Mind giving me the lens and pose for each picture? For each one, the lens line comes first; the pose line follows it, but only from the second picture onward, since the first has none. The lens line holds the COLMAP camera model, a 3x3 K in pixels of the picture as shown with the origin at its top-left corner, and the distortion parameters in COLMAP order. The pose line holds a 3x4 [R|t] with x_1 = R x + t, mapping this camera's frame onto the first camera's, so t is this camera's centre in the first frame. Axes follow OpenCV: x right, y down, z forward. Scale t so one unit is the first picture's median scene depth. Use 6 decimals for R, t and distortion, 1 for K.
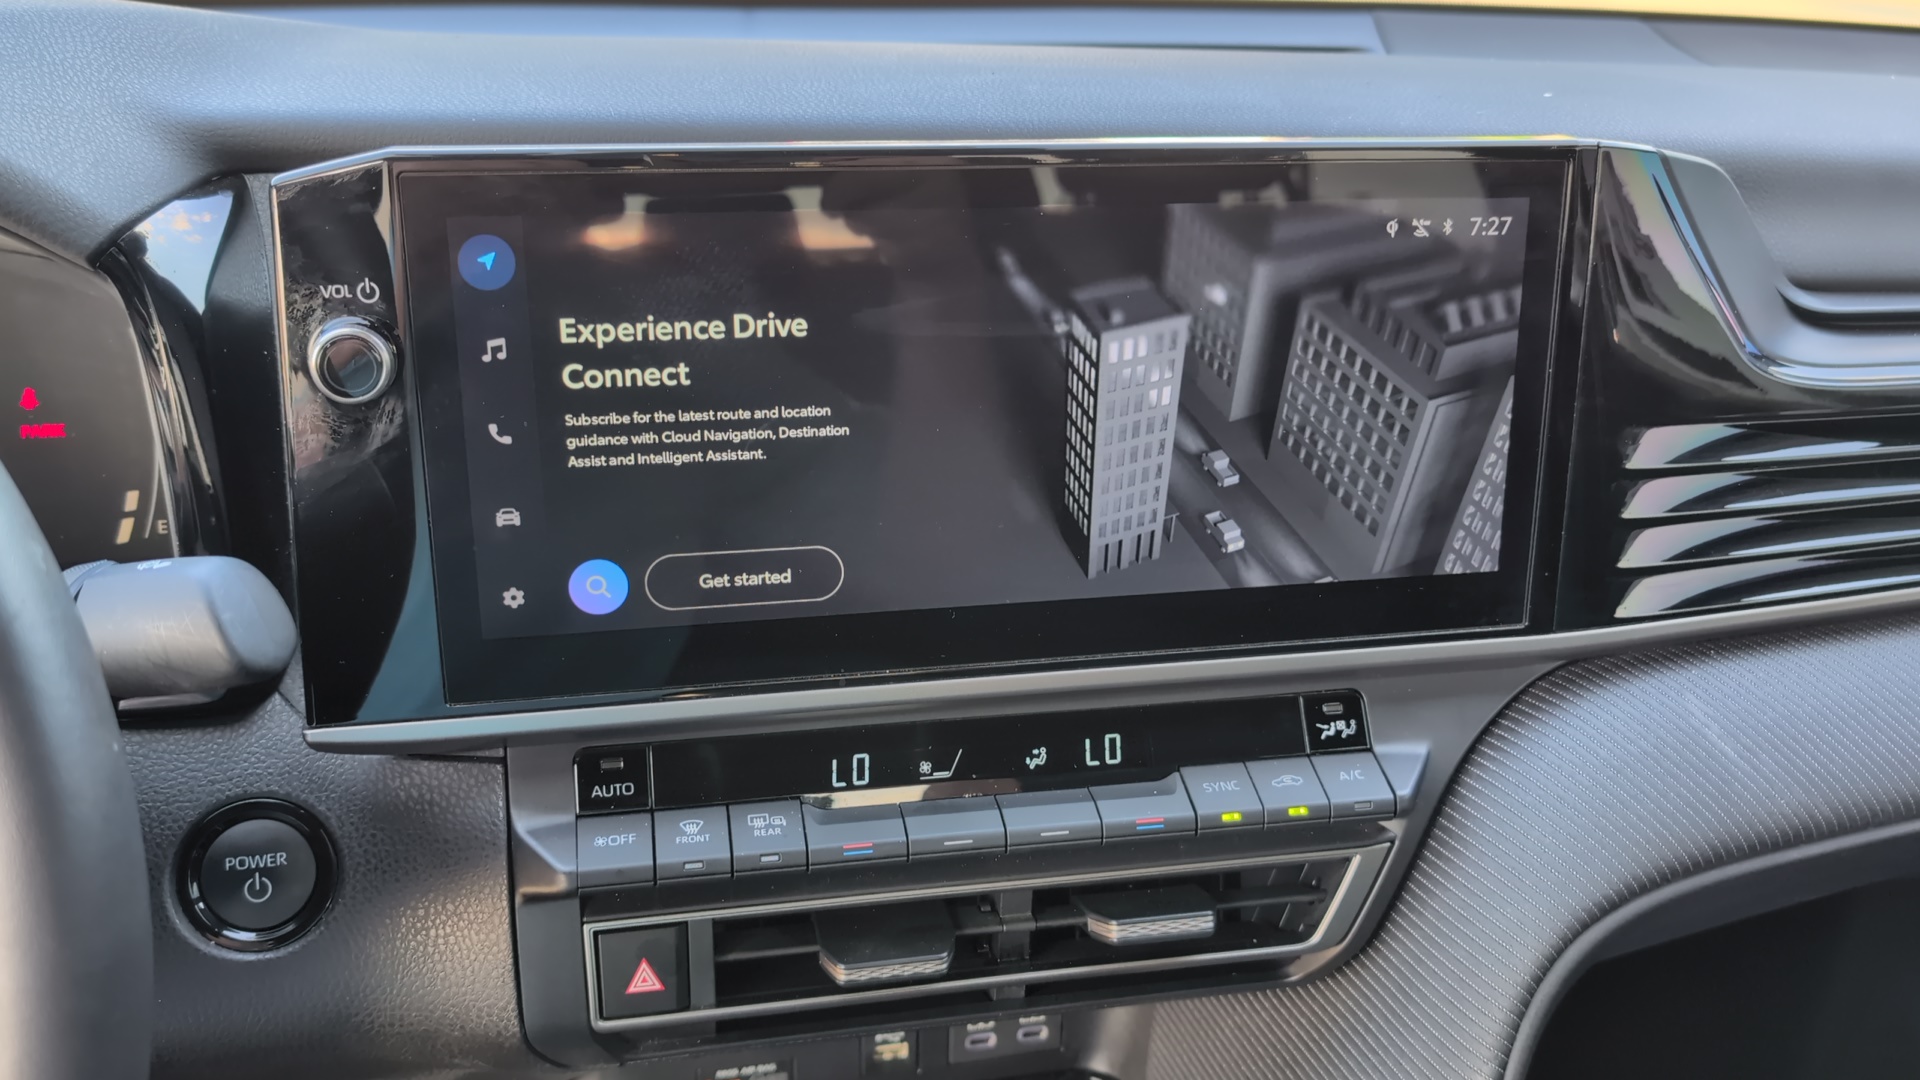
lens RADIAL K [[1623.5, 0, 968.2], [0, 1623.5, 543.0], [0, 0, 1]] dist [0.051735, -0.083354]
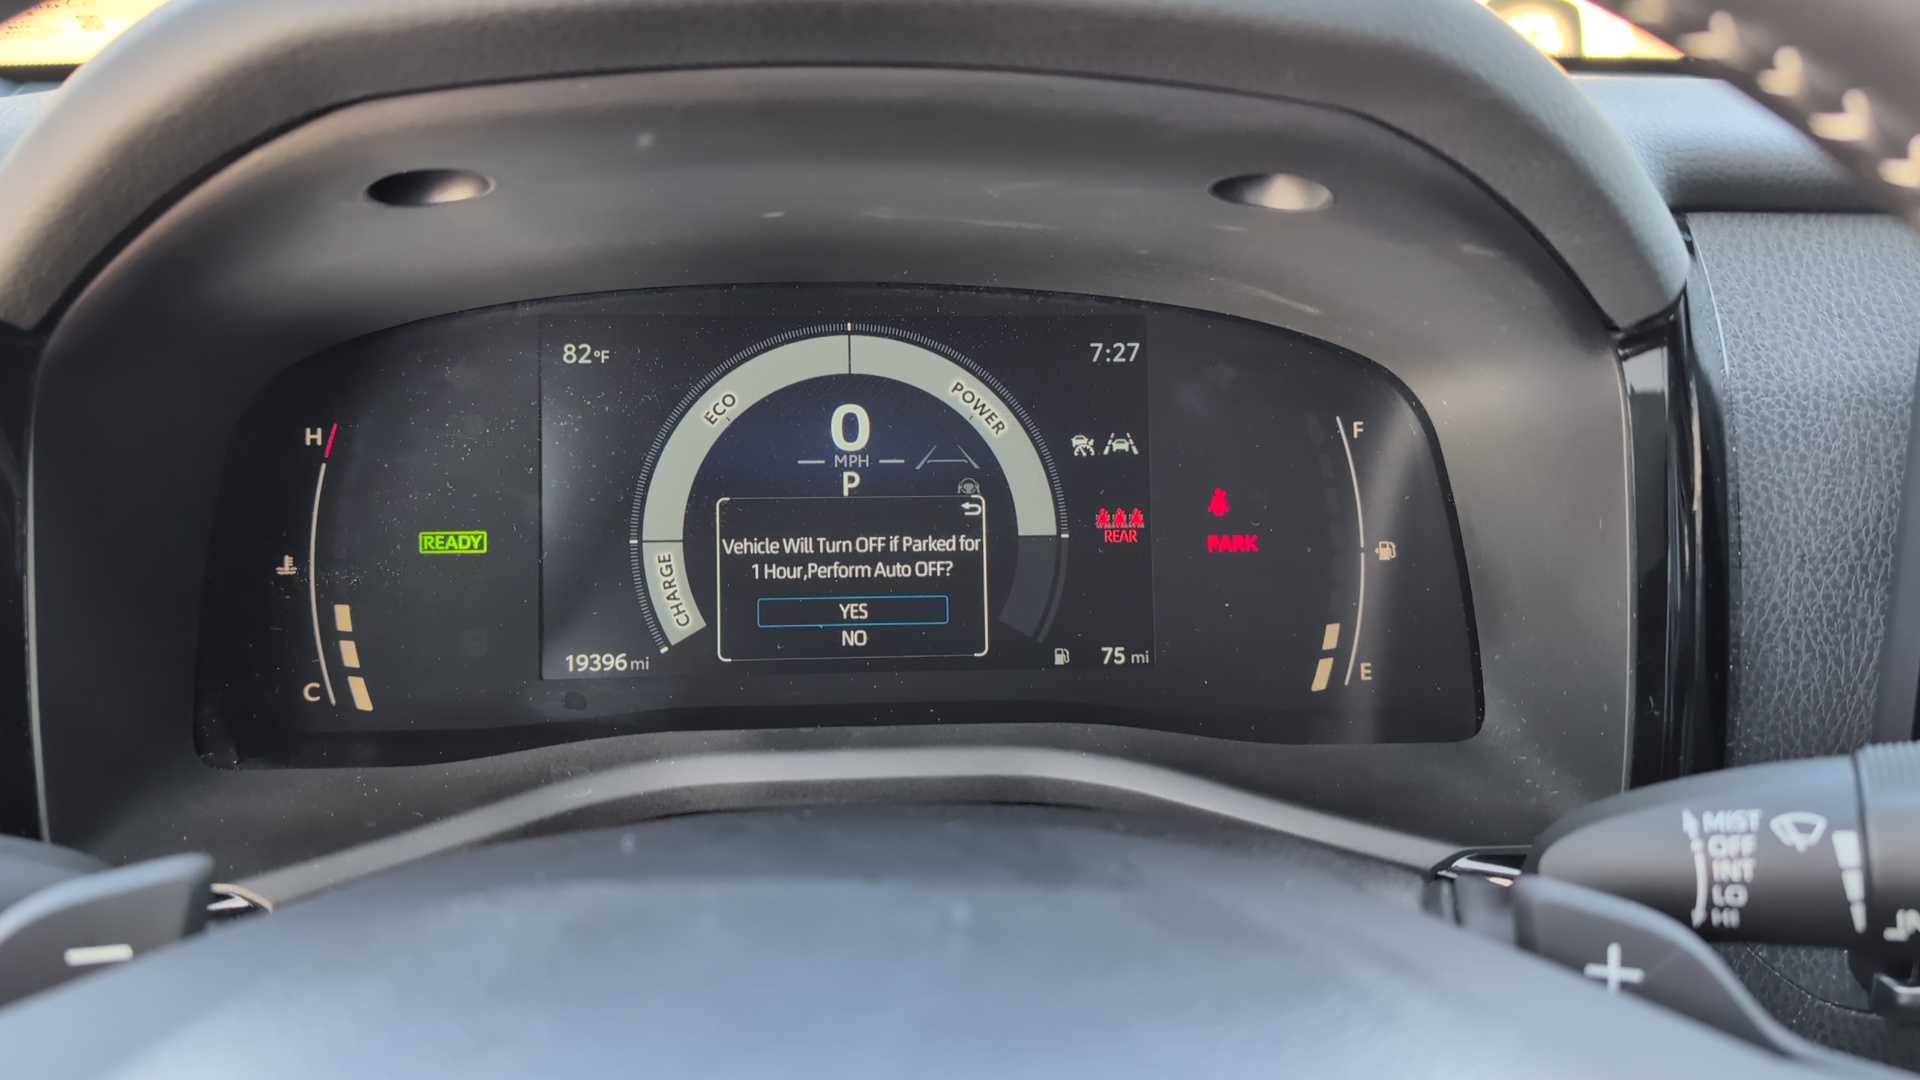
lens RADIAL K [[1623.5, 0, 960.1], [0, 1623.5, 543.0], [0, 0, 1]] dist [0.051735, -0.083354]
pose [[0.989087, 0.034557, -0.143222, -0.659067], [-0.045871, 0.996017, -0.076461, -0.002785], [0.140010, 0.082196, 0.986733, 0.223122]]
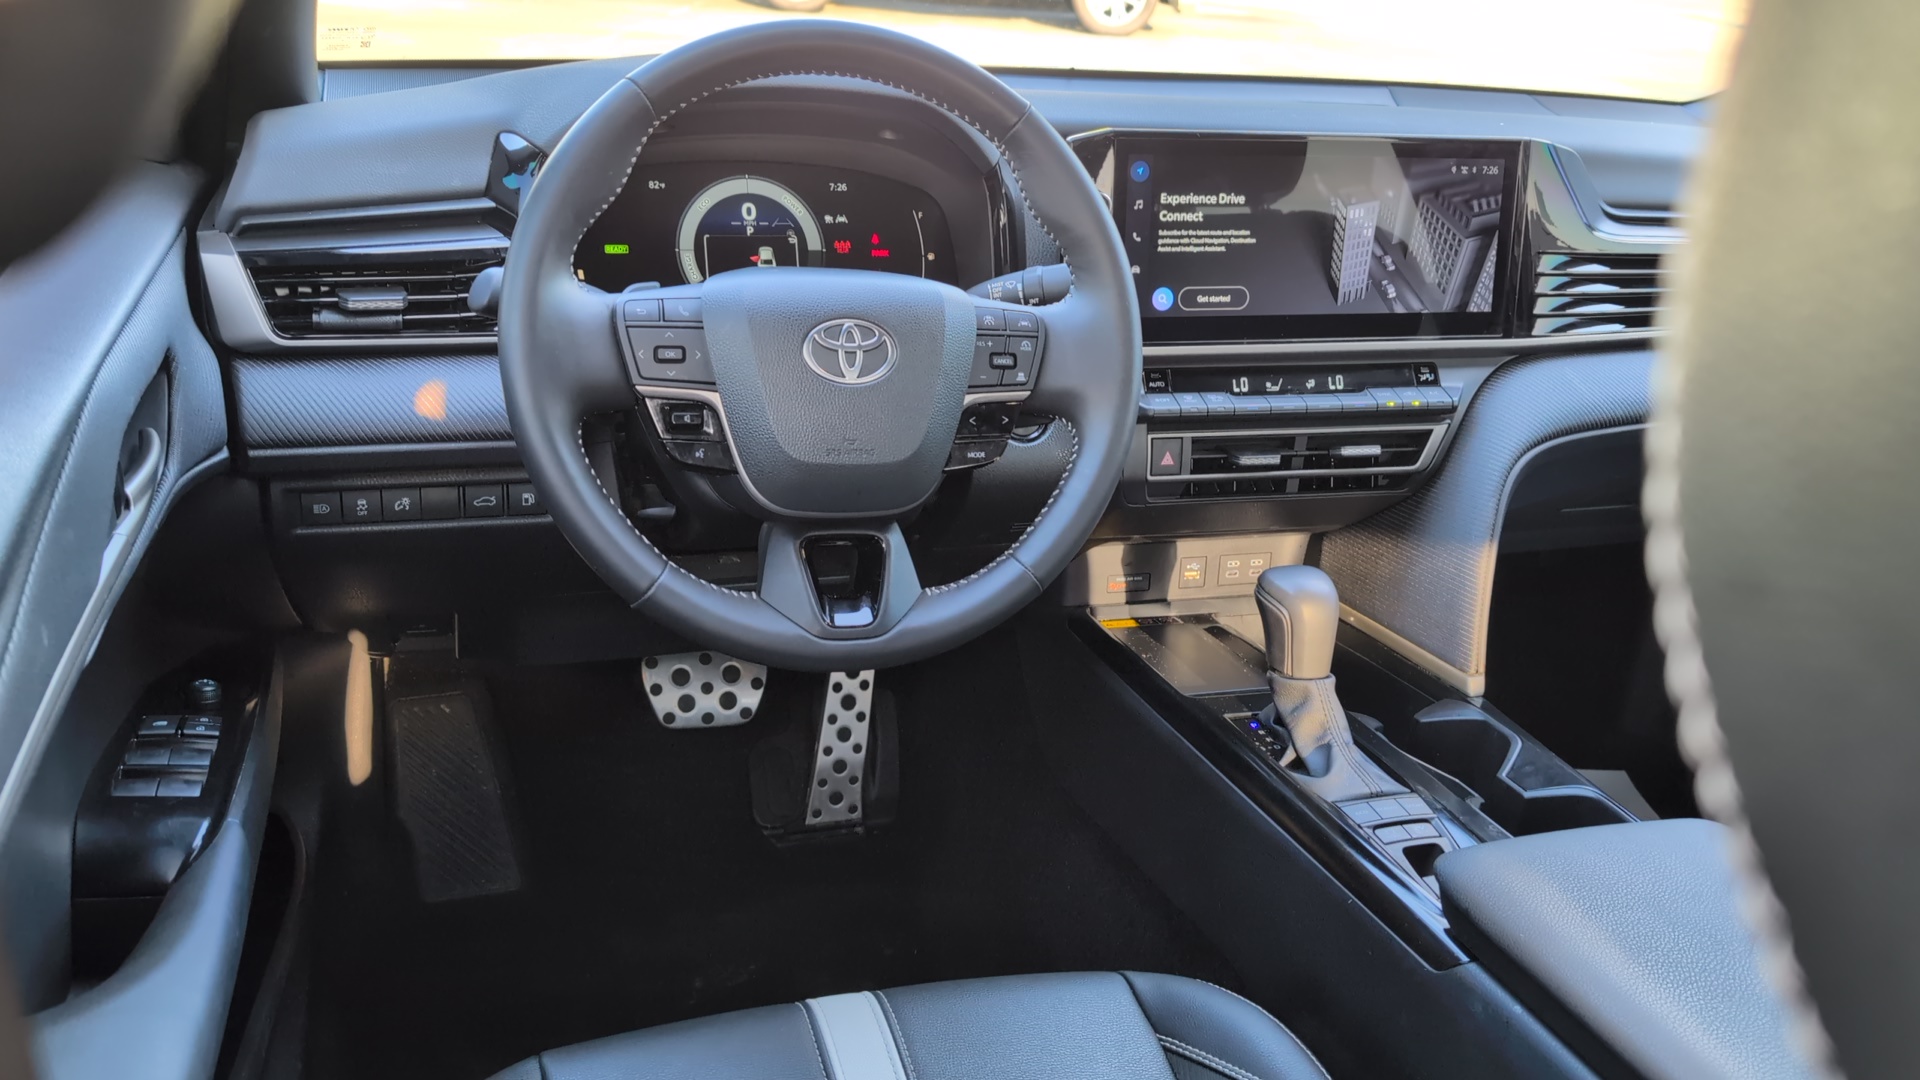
lens RADIAL K [[1623.5, 0, 951.3], [0, 1623.5, 539.4], [0, 0, 1]] dist [0.051735, -0.083354]
pose [[0.997182, 0.001097, 0.075008, -0.720673], [0.001715, 0.999299, -0.037410, 0.483316], [-0.074996, 0.037433, 0.996481, -1.482446]]
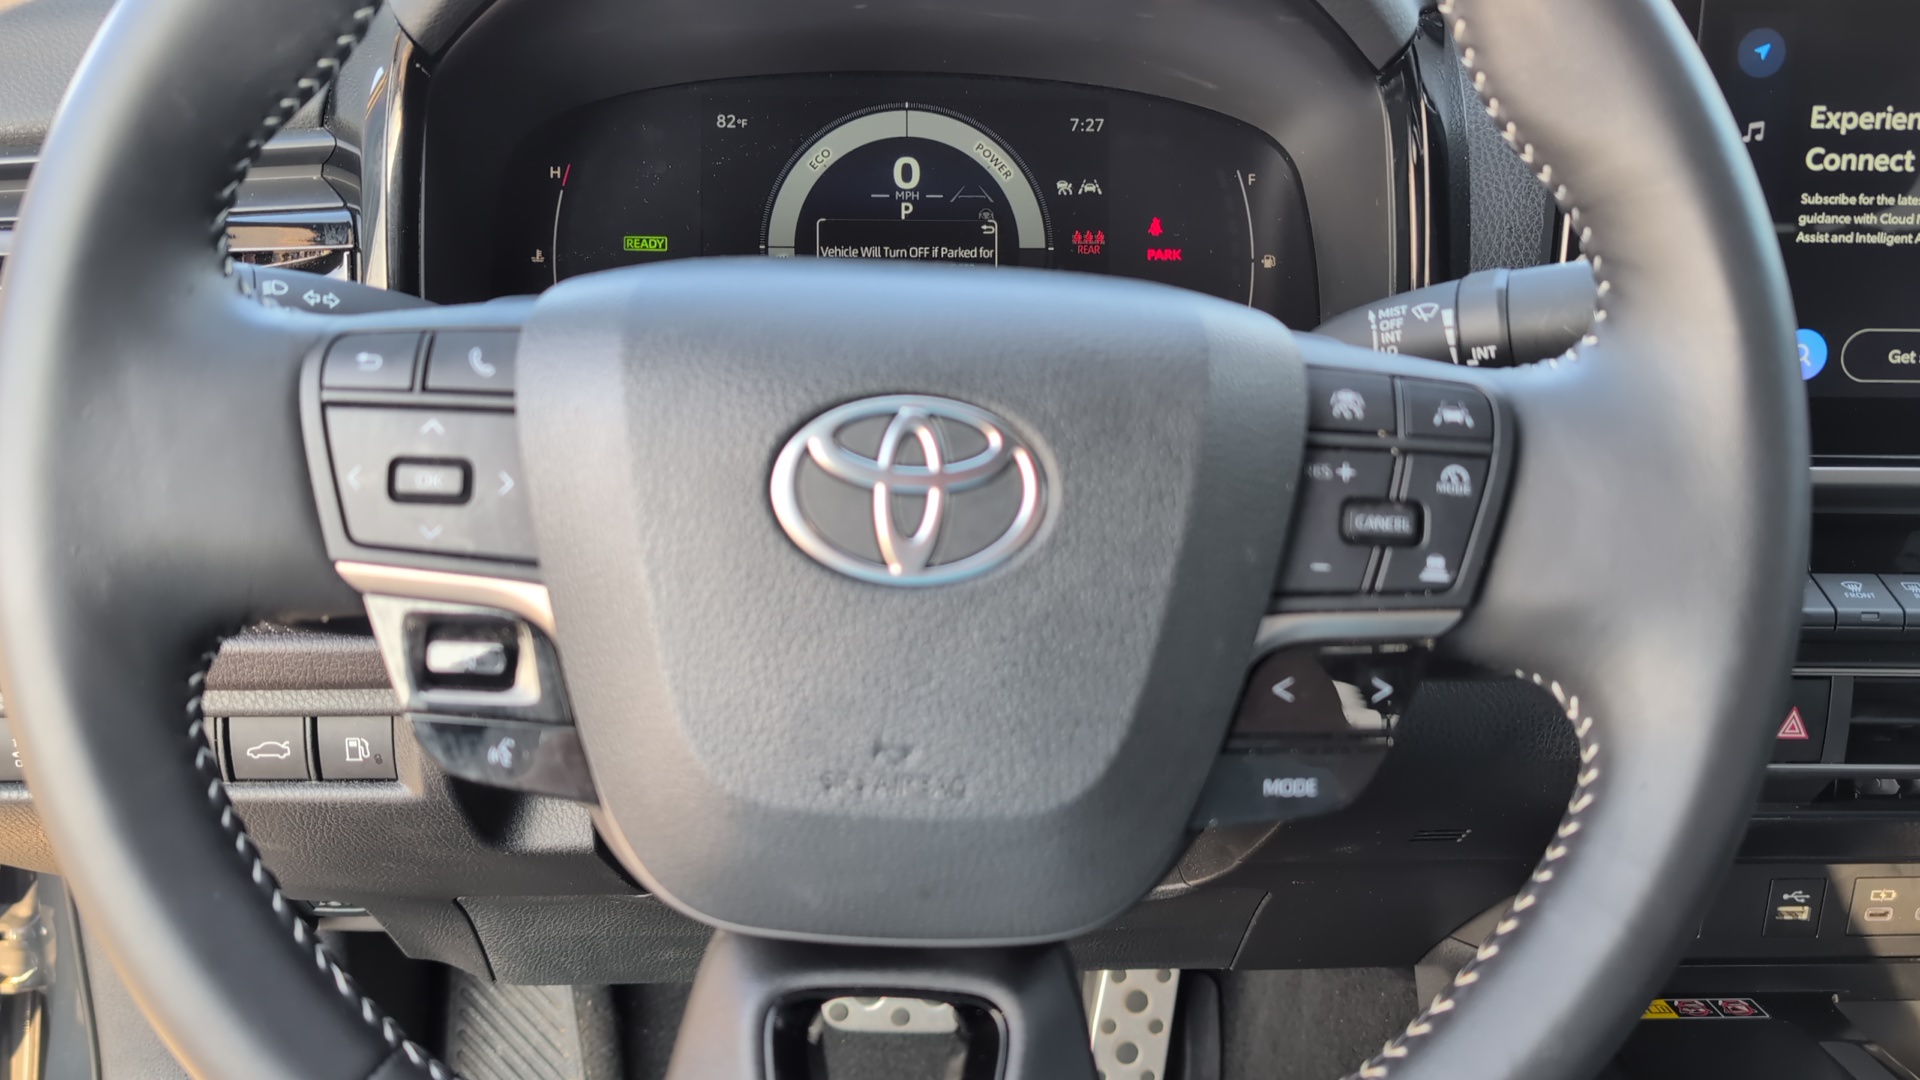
lens RADIAL K [[1623.5, 0, 955.8], [0, 1623.5, 536.1], [0, 0, 1]] dist [0.051735, -0.083354]
pose [[0.982362, 0.049924, -0.180204, -0.555869], [-0.062210, 0.996061, -0.063180, 0.243462], [0.176340, 0.073276, 0.981598, -0.183702]]
